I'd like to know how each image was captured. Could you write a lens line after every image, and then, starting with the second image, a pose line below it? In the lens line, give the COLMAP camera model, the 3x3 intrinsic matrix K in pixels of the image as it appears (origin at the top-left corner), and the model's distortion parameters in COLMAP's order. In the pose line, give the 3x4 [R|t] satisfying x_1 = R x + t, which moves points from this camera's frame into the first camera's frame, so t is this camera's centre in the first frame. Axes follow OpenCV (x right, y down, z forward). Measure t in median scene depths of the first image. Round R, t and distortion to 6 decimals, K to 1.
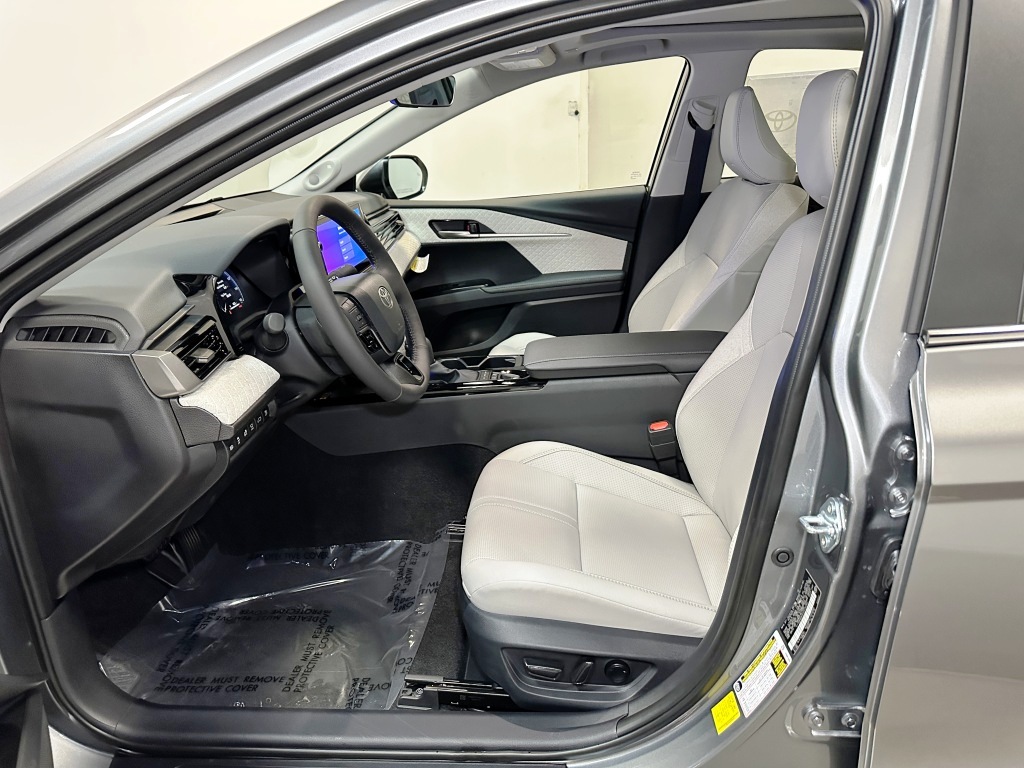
lens RADIAL K [[695.3, 0, 512.0], [0, 695.3, 384.0], [0, 0, 1]] dist [0.036299, -0.000944]
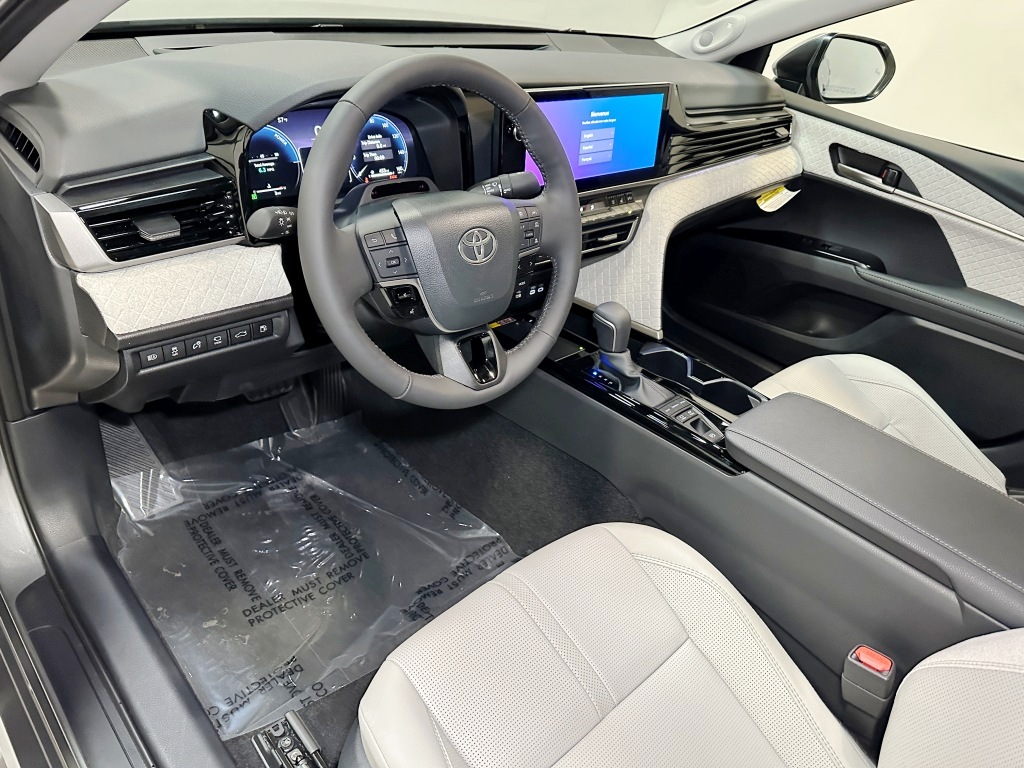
lens RADIAL K [[723.9, 0, 513.6], [0, 723.9, 375.2], [0, 0, 1]] dist [-0.001000, -0.002656]
pose [[0.708837, 0.491169, -0.506265, 0.125348], [-0.396768, 0.871053, 0.289554, -0.119961], [0.583203, -0.004377, 0.812314, 0.256206]]
